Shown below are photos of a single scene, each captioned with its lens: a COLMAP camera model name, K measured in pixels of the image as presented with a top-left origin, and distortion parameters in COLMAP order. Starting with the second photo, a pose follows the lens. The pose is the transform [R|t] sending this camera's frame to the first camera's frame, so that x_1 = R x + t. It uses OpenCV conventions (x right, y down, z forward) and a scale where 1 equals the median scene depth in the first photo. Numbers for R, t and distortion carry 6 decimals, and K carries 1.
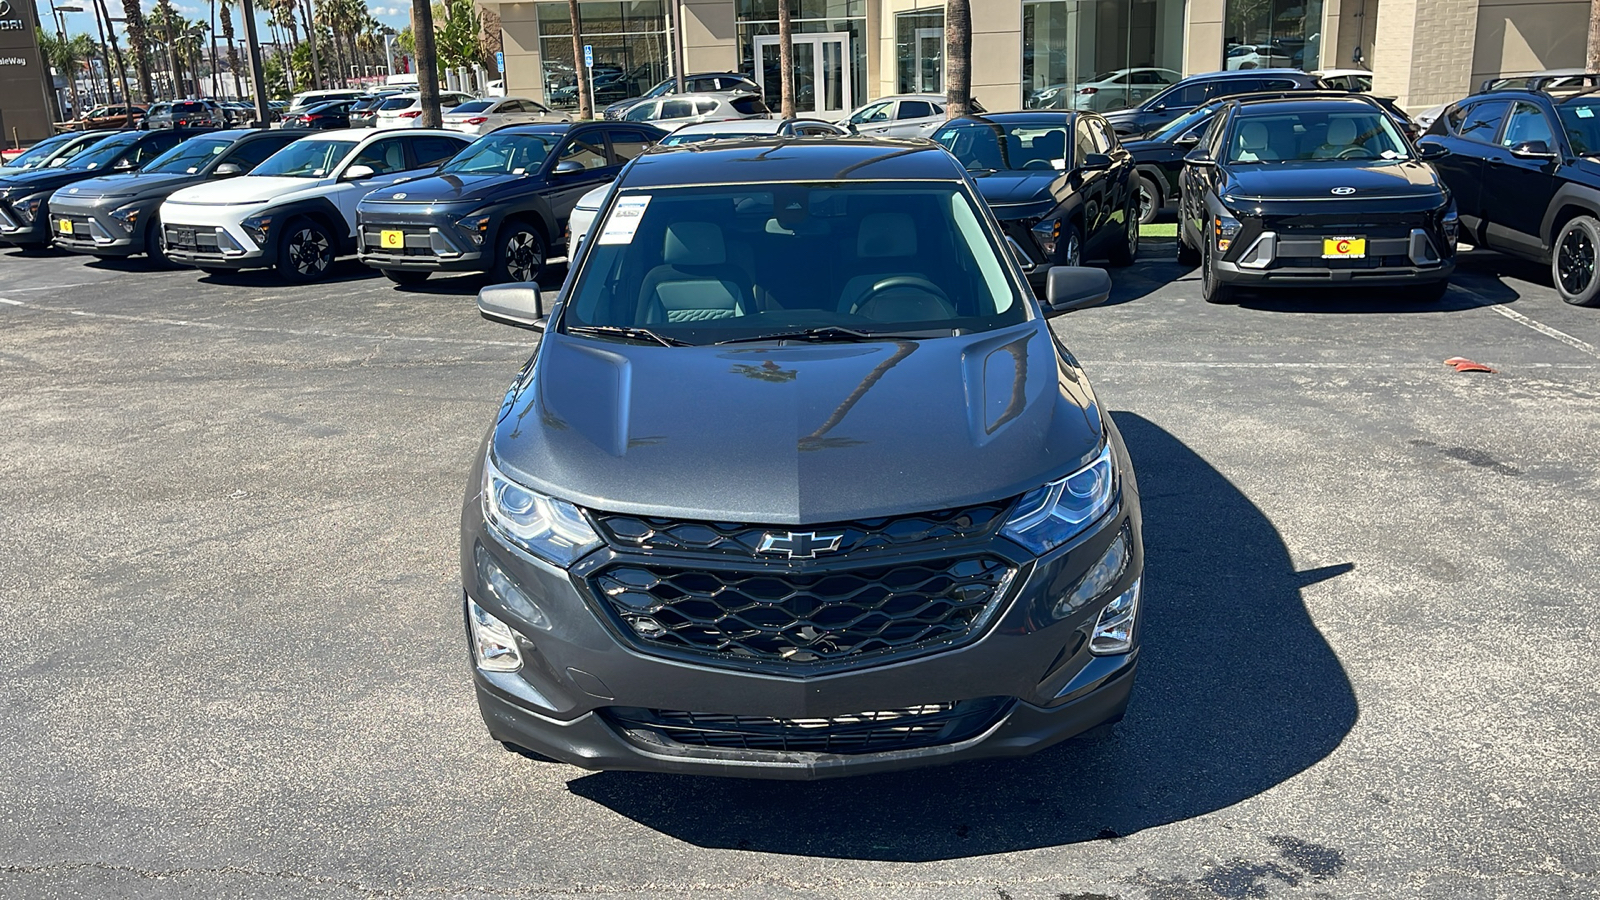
lens RADIAL K [[1434.8, 0, 789.0], [0, 1434.8, 433.4], [0, 0, 1]] dist [0.035906, -0.021790]
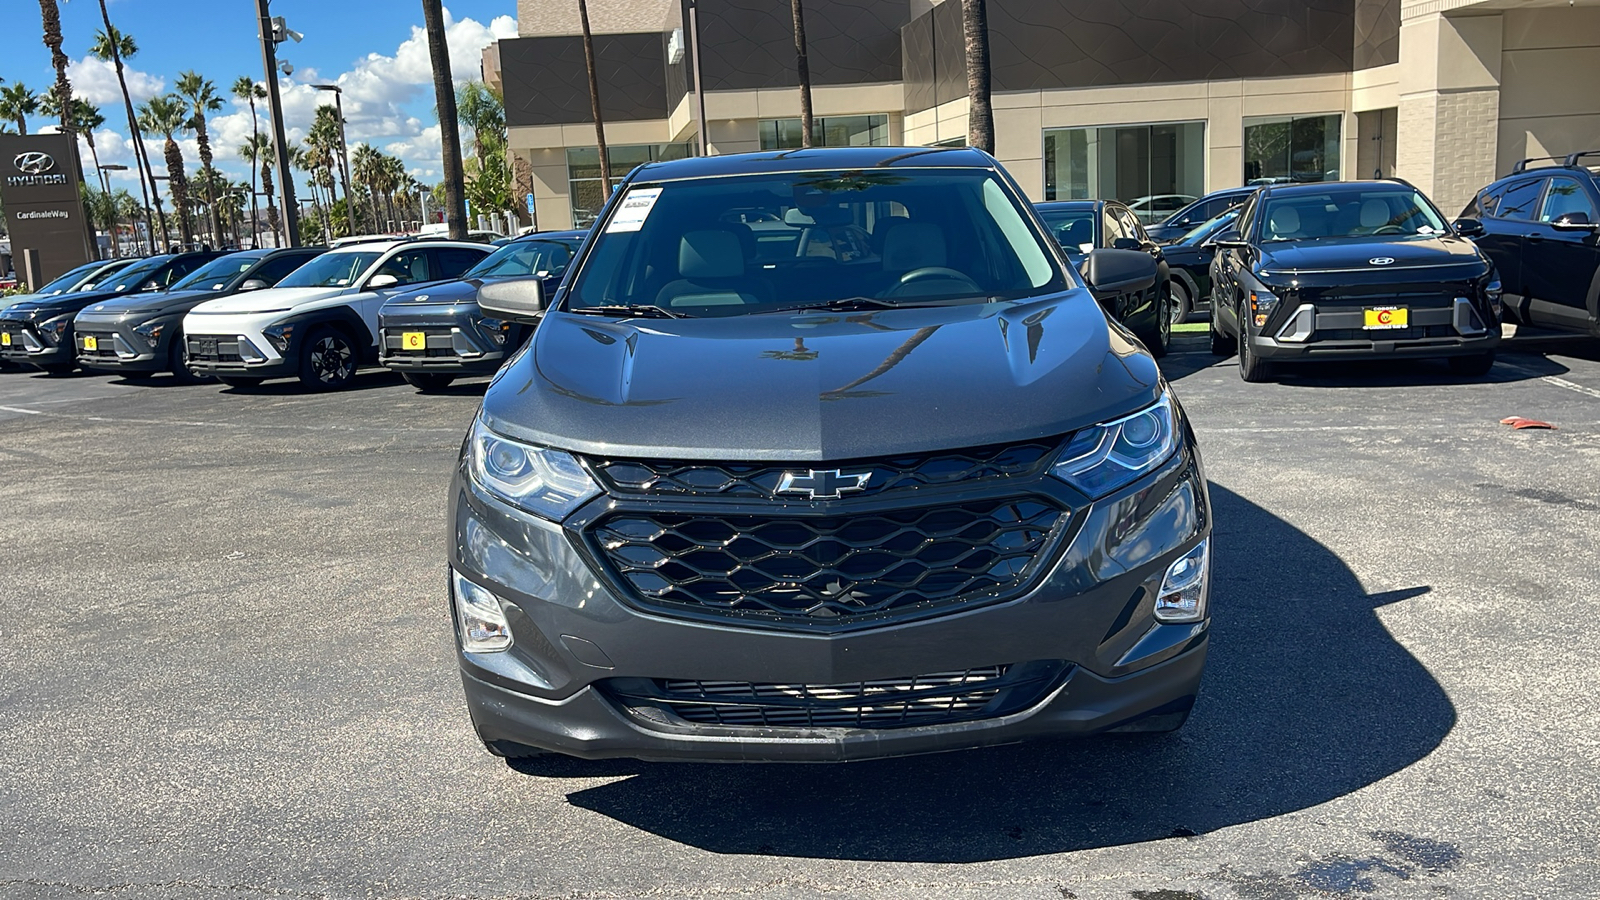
lens RADIAL K [[1429.5, 0, 800.0], [0, 1429.5, 450.0], [0, 0, 1]] dist [0.043769, -0.036283]
pose [[0.999810, -0.014792, -0.012696, 0.002893], [0.013597, 0.995889, -0.089555, 0.079358], [0.013968, 0.089365, 0.995901, 0.072052]]
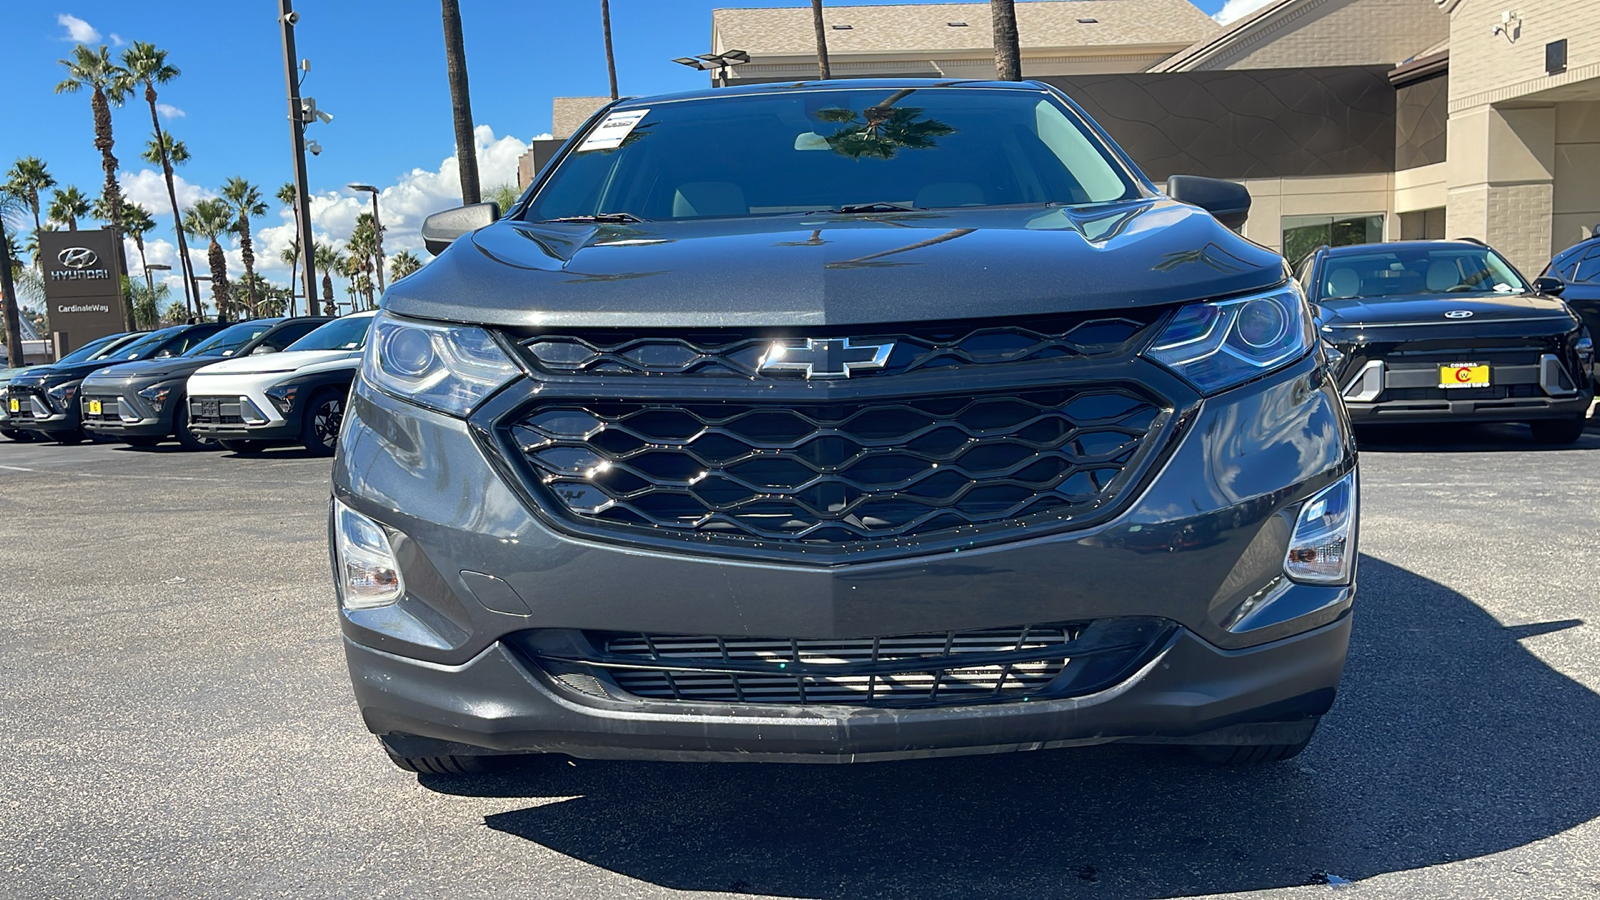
lens RADIAL K [[1425.8, 0, 773.6], [0, 1425.8, 473.8], [0, 0, 1]] dist [0.037597, -0.009731]
pose [[0.998817, 0.001950, -0.048587, 0.009027], [-0.009259, 0.988541, -0.150670, 0.130344], [0.047736, 0.150942, 0.987389, 0.227563]]
